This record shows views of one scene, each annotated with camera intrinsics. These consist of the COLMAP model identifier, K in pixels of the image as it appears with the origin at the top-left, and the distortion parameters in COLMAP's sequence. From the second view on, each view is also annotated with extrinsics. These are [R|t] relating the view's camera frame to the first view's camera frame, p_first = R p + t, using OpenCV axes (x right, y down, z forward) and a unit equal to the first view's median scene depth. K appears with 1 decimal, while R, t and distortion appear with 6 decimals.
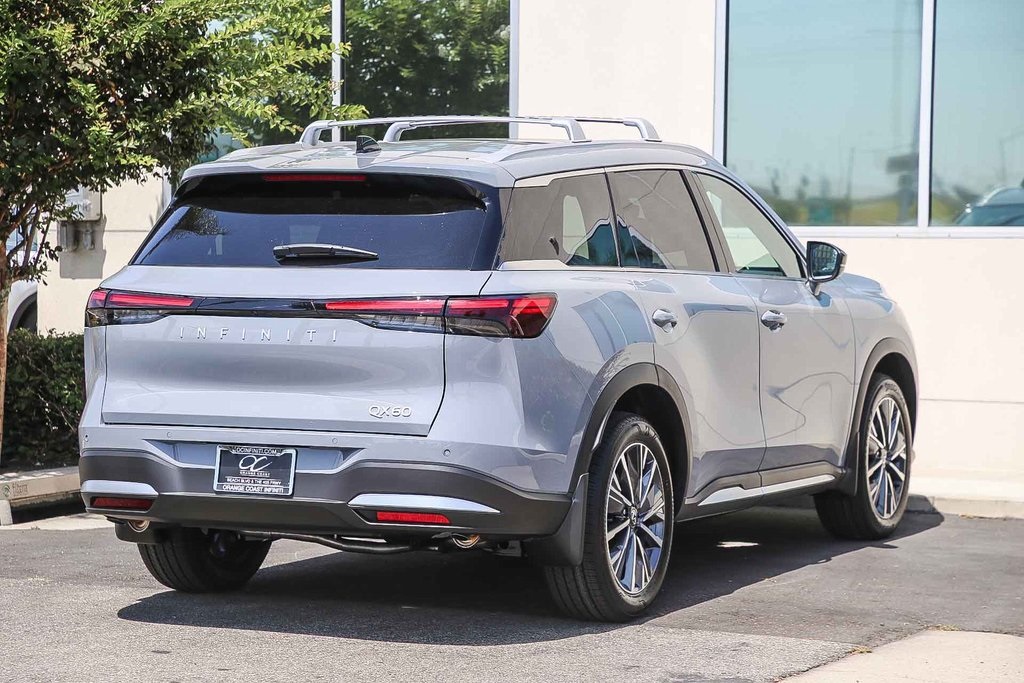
lens RADIAL K [[2961.1, 0, 510.1], [0, 2961.1, 337.0], [0, 0, 1]] dist [0.701929, 0.000000]
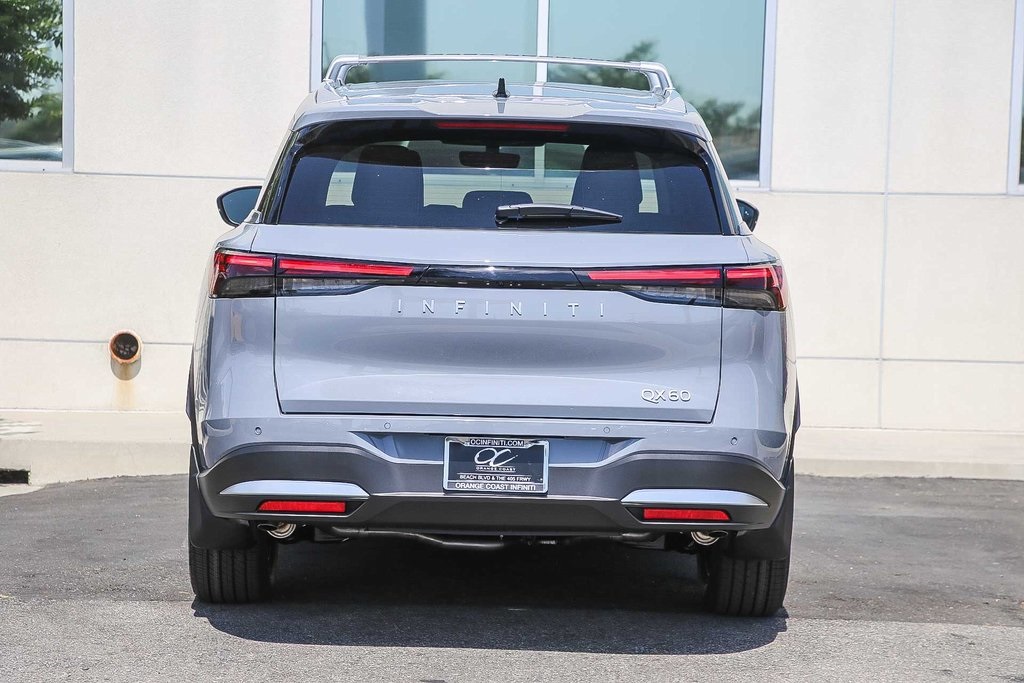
lens RADIAL K [[2961.1, 0, 510.3], [0, 2961.1, 345.1], [0, 0, 1]] dist [0.701929, 0.000000]
pose [[0.897975, -0.010981, 0.439910, -0.453065], [-0.000543, 0.999660, 0.026063, -0.012384], [-0.440047, -0.023643, 0.897664, 0.221933]]
